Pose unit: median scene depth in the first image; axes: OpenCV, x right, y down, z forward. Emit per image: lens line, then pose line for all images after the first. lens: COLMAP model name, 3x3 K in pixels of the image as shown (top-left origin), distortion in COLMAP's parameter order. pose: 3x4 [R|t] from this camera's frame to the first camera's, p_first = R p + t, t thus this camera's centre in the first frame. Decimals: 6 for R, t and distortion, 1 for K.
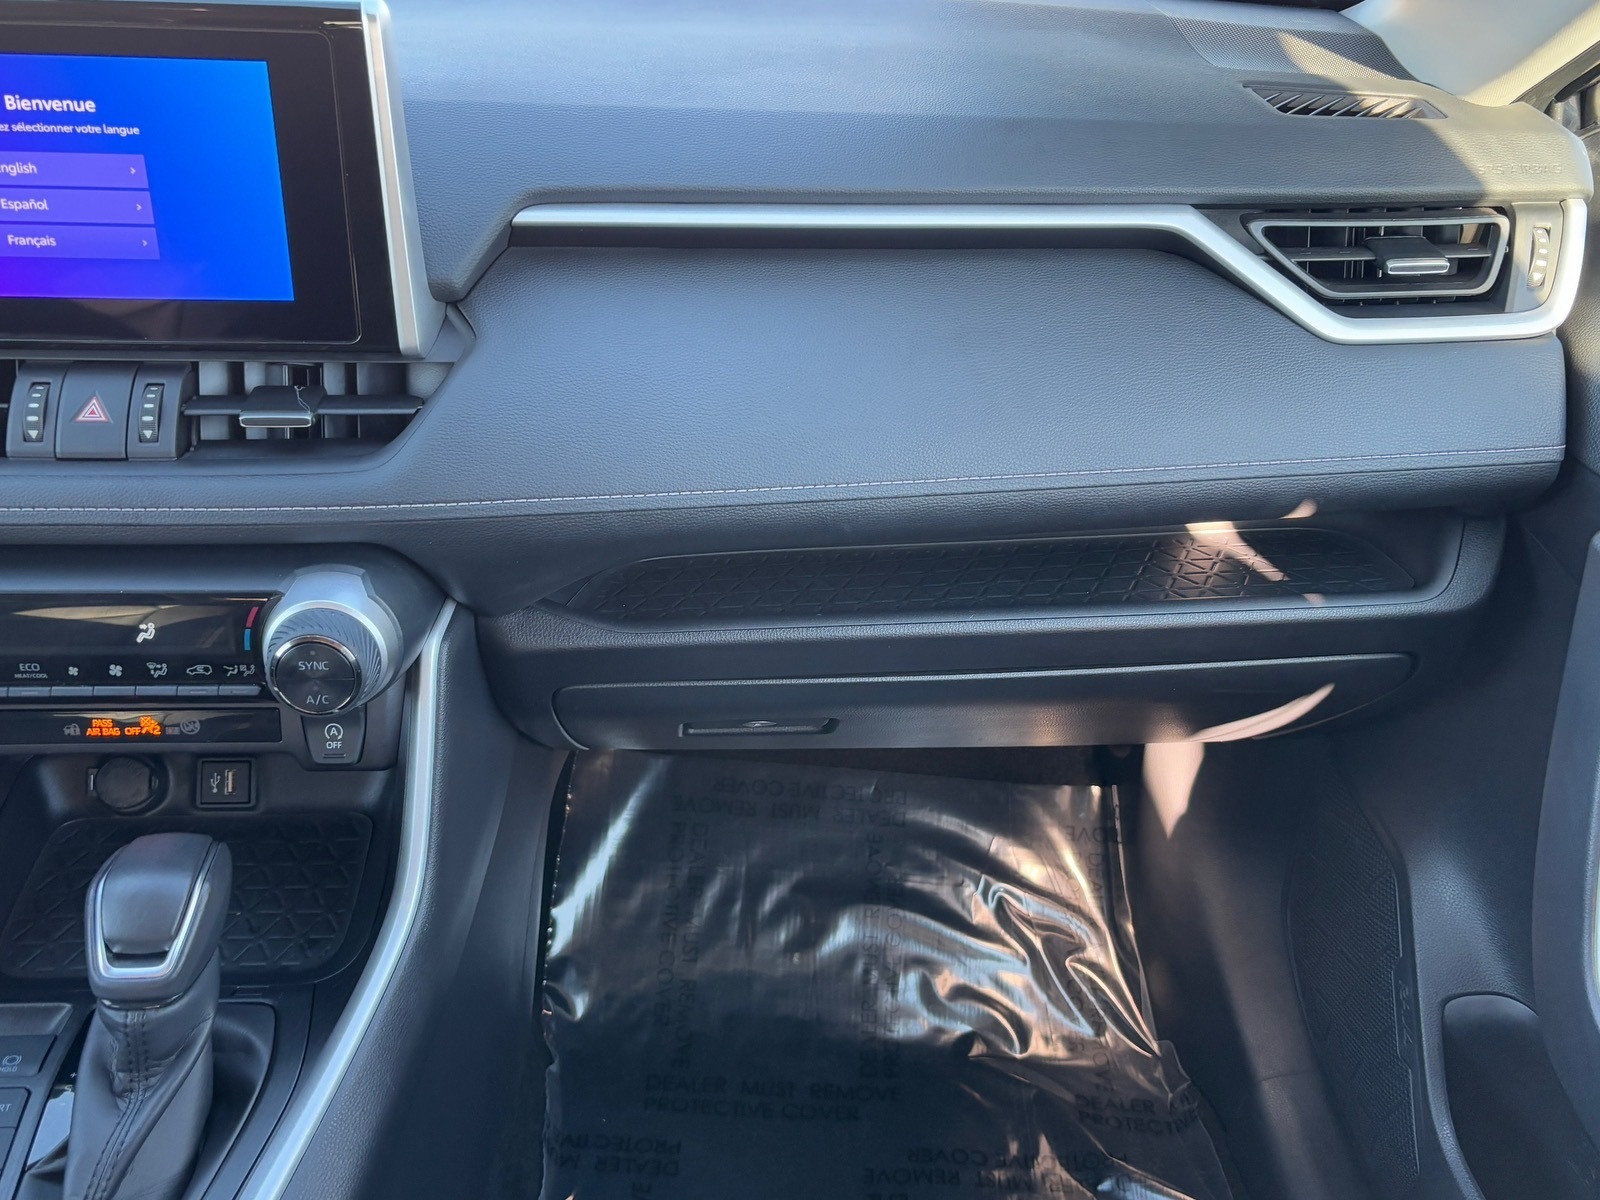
lens RADIAL K [[1489.6, 0, 777.6], [0, 1489.6, 586.7], [0, 0, 1]] dist [0.018077, 0.000000]
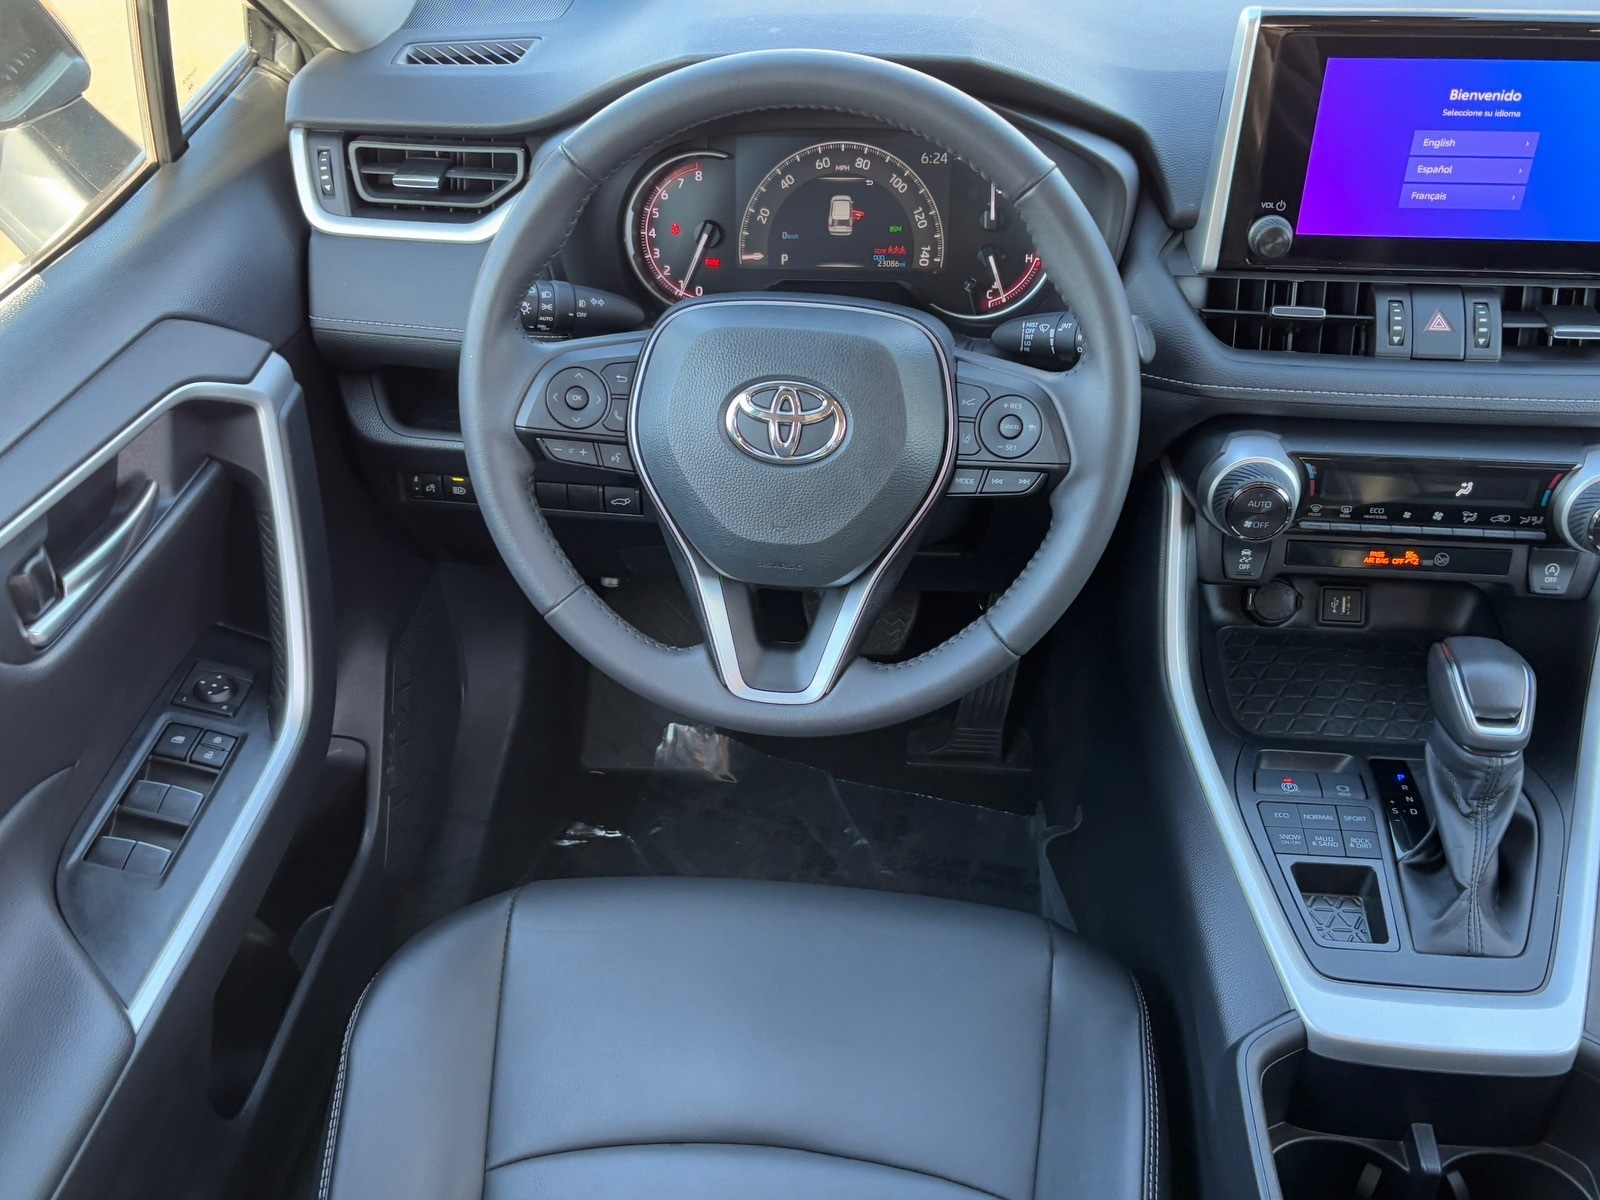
lens RADIAL K [[1489.6, 0, 795.5], [0, 1489.6, 610.7], [0, 0, 1]] dist [0.018077, 0.000000]
pose [[0.985967, 0.056979, -0.156915, -0.772831], [-0.040109, 0.993270, 0.108656, 0.016319], [0.162050, -0.100838, 0.981617, -0.428945]]
